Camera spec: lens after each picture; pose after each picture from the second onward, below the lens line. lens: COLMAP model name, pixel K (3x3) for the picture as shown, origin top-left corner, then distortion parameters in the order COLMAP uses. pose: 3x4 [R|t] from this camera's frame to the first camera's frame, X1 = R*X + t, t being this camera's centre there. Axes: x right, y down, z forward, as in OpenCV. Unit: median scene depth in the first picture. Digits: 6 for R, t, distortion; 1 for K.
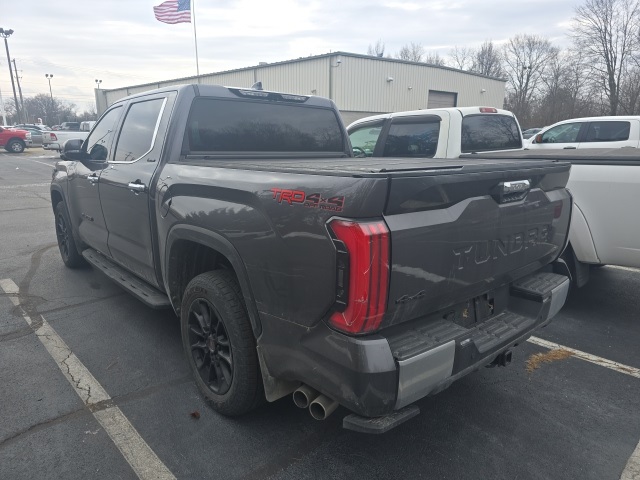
lens RADIAL K [[434.2, 0, 320.0], [0, 434.2, 240.0], [0, 0, 1]] dist [0.027091, 0.000413]
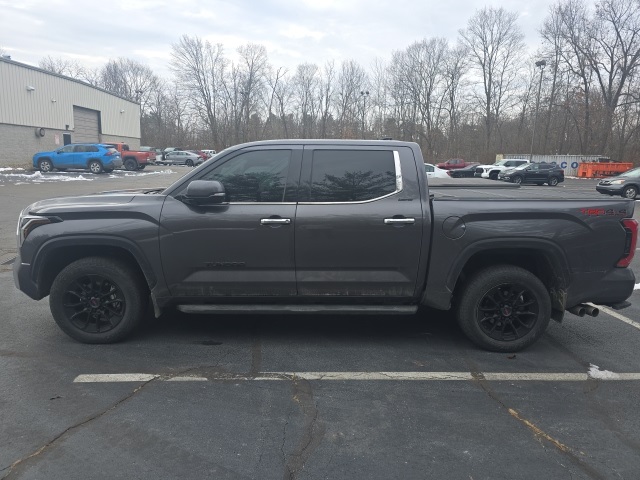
lens RADIAL K [[434.2, 0, 320.0], [0, 434.2, 240.0], [0, 0, 1]] dist [0.027091, 0.000413]
pose [[0.651379, -0.127528, 0.747959, -1.231737], [0.156389, 0.987173, 0.032119, -0.117628], [-0.742461, 0.096051, 0.662968, 0.280264]]
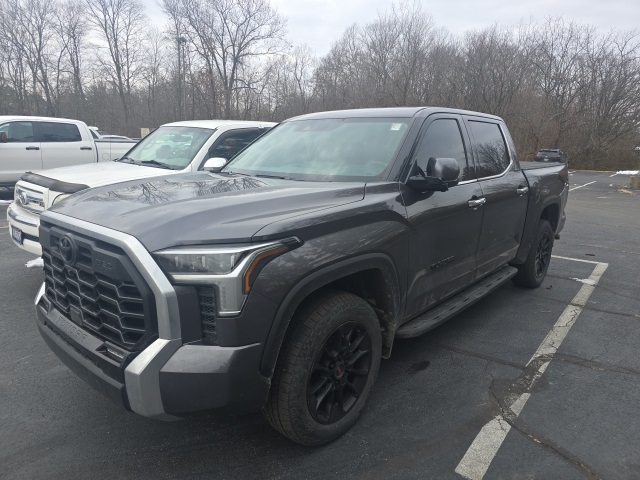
lens RADIAL K [[434.2, 0, 320.0], [0, 434.2, 240.0], [0, 0, 1]] dist [0.027091, 0.000413]
pose [[-0.142306, -0.220573, 0.964934, -1.376464], [0.199562, 0.948443, 0.246234, -0.359032], [-0.969497, 0.227604, -0.090951, 1.444079]]
